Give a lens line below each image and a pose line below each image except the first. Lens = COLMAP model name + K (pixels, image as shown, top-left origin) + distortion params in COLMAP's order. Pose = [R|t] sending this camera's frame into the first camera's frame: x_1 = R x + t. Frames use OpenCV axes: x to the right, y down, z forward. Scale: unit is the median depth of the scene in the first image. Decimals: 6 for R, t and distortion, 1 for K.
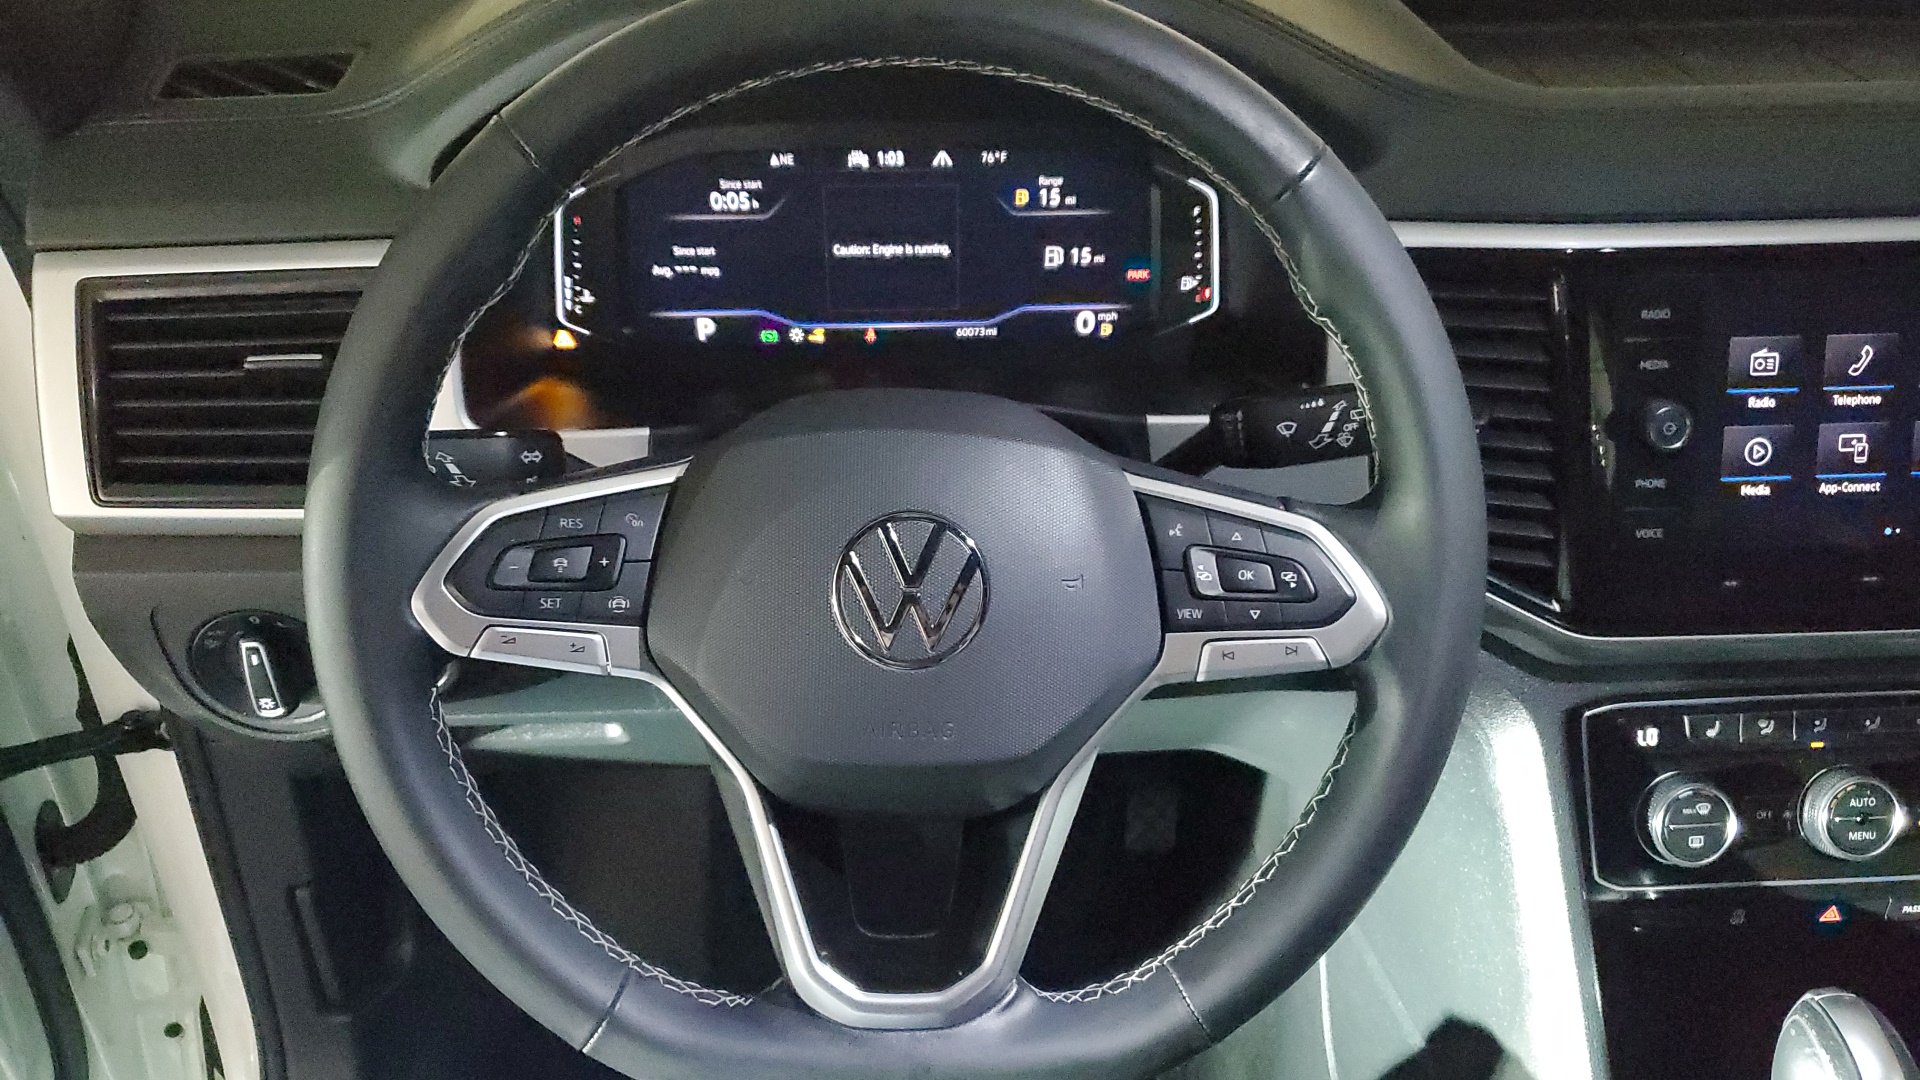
lens RADIAL K [[1487.1, 0, 974.1], [0, 1487.1, 547.5], [0, 0, 1]] dist [0.063323, -0.112757]
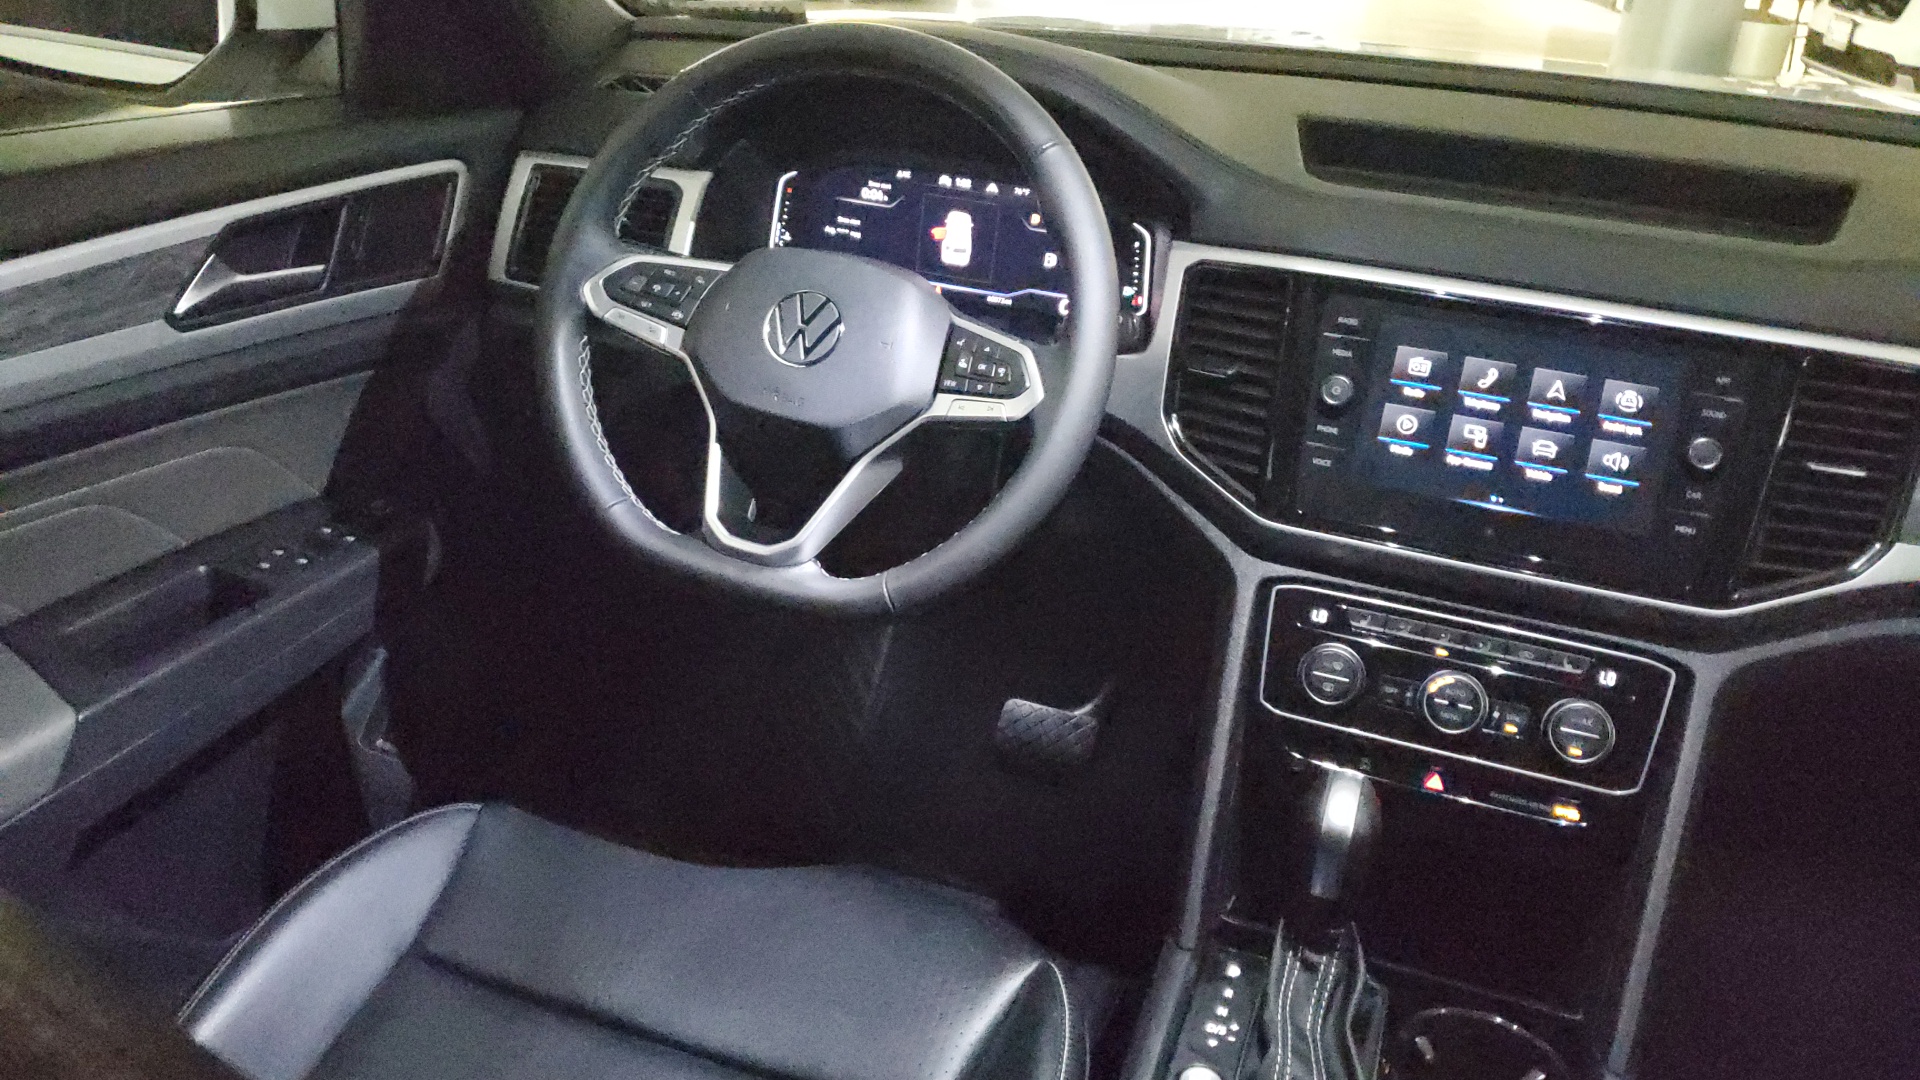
lens RADIAL K [[1487.1, 0, 972.1], [0, 1487.1, 526.2], [0, 0, 1]] dist [0.063323, -0.112757]
pose [[0.910008, 0.216291, -0.353701, 0.628835], [-0.281535, 0.948649, -0.144230, 0.344178], [0.304342, 0.230830, 0.924172, -0.457825]]
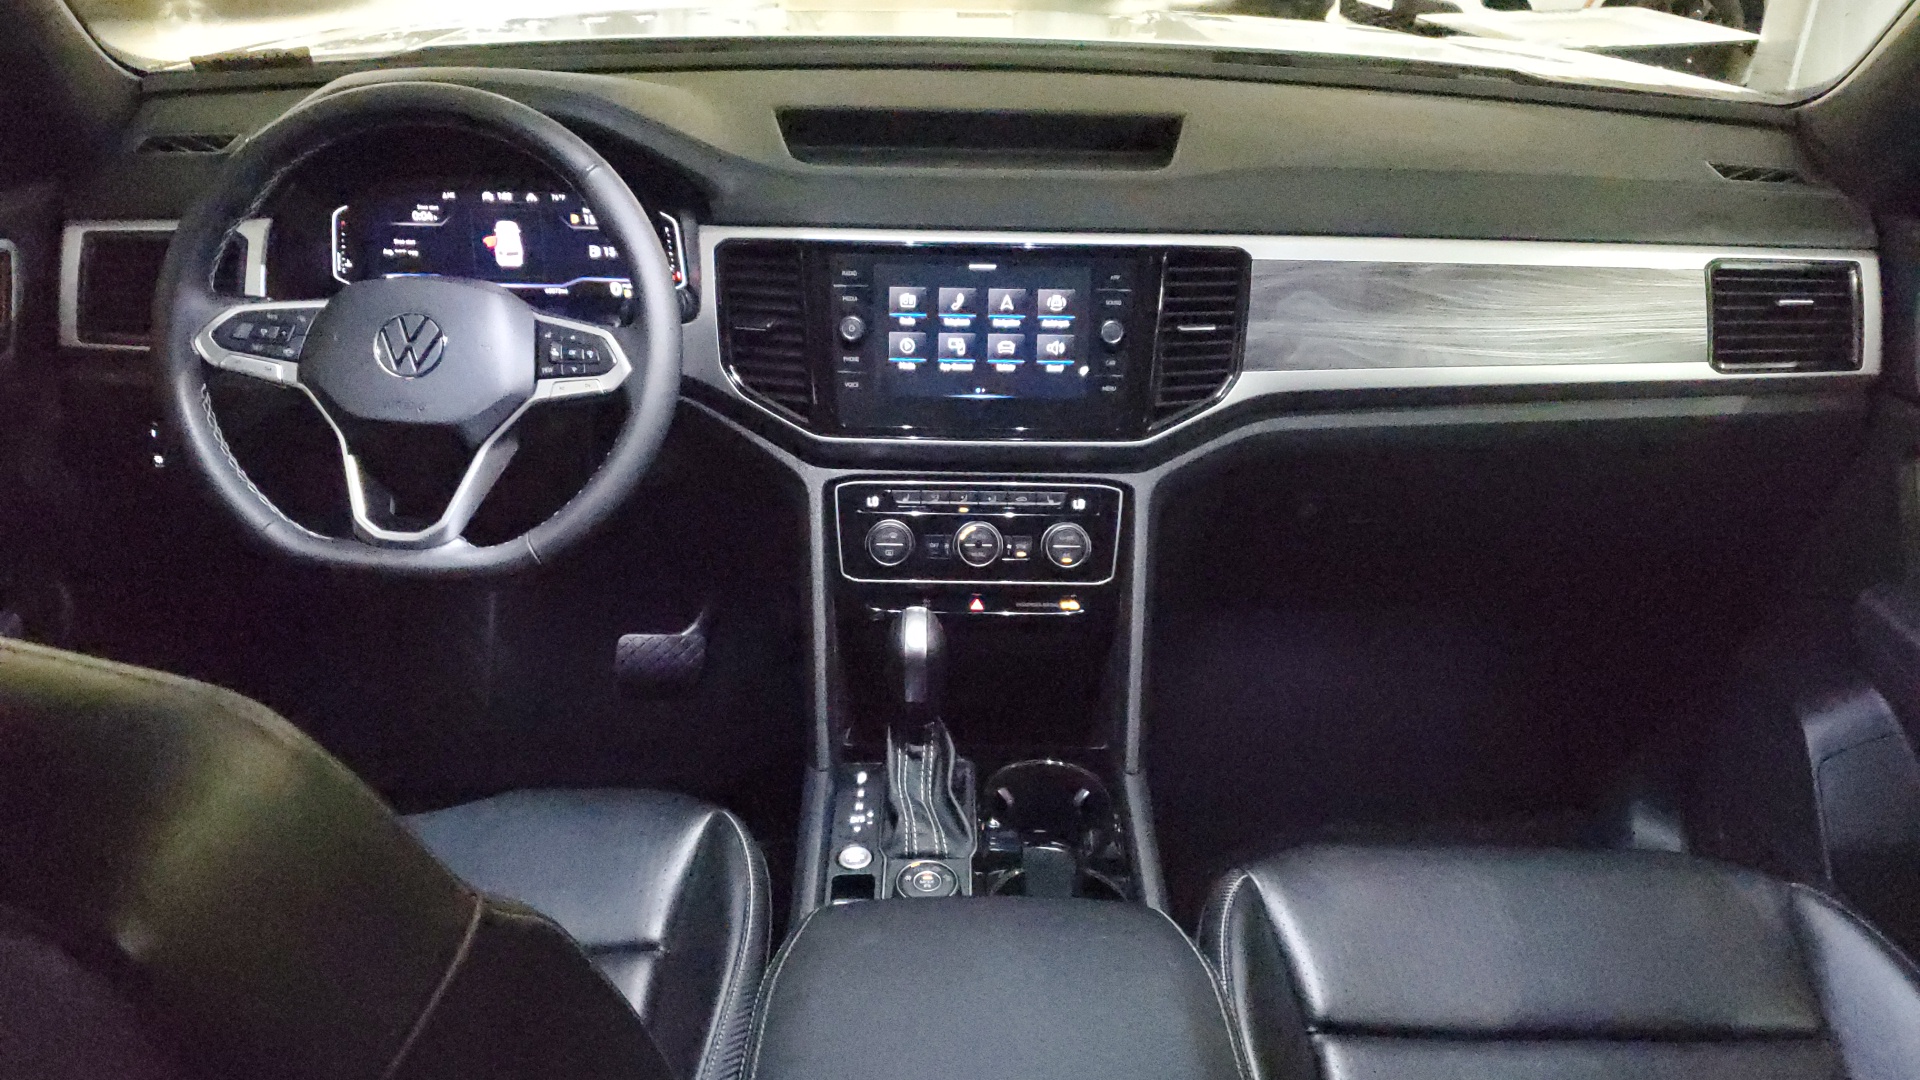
lens RADIAL K [[1487.1, 0, 975.5], [0, 1487.1, 559.1], [0, 0, 1]] dist [0.063323, -0.112757]
pose [[0.998155, 0.036694, -0.048383, 0.665804], [-0.042754, 0.990483, -0.130825, 0.434715], [0.043122, 0.132652, 0.990224, -0.839986]]
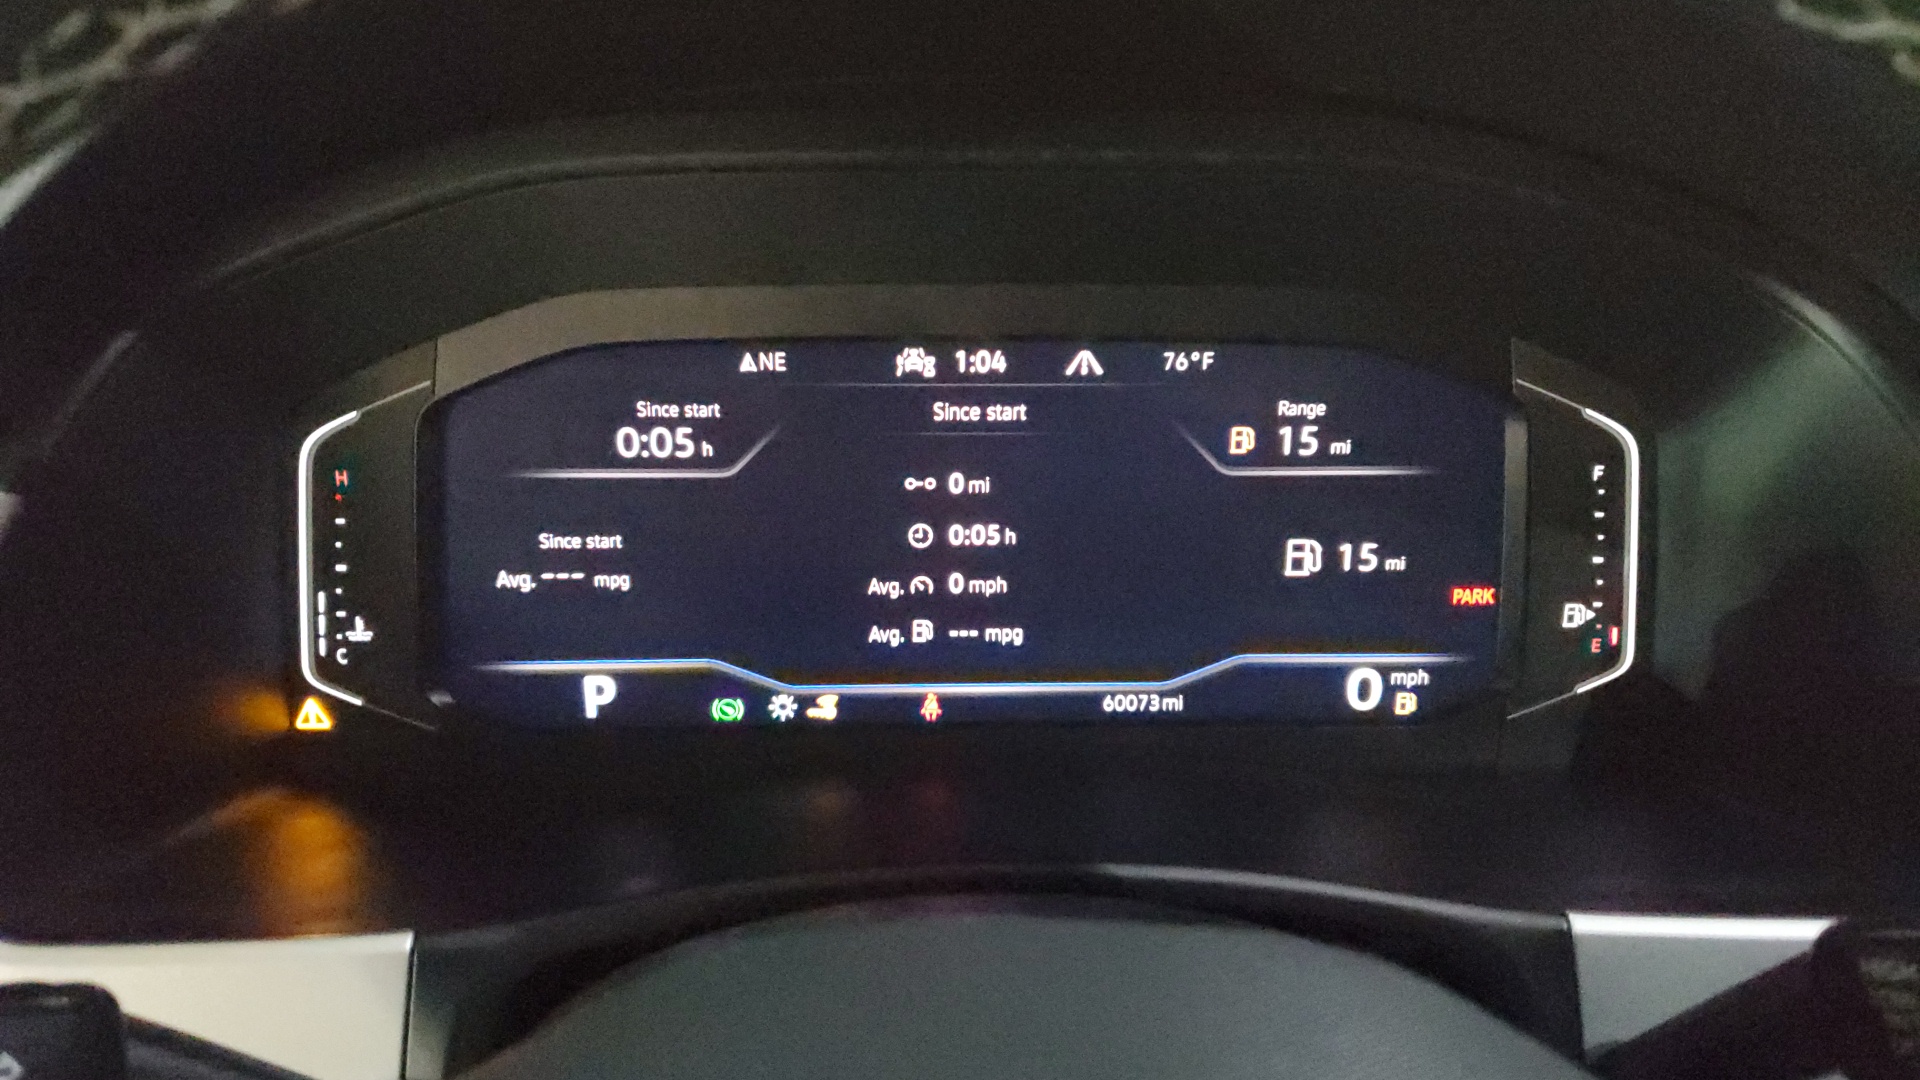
lens RADIAL K [[1487.1, 0, 974.9], [0, 1487.1, 534.3], [0, 0, 1]] dist [0.063323, -0.112757]
pose [[0.999442, 0.008423, -0.032322, -0.041366], [-0.015372, 0.975099, -0.221235, -0.094533], [0.029654, 0.221608, 0.974685, 0.528547]]
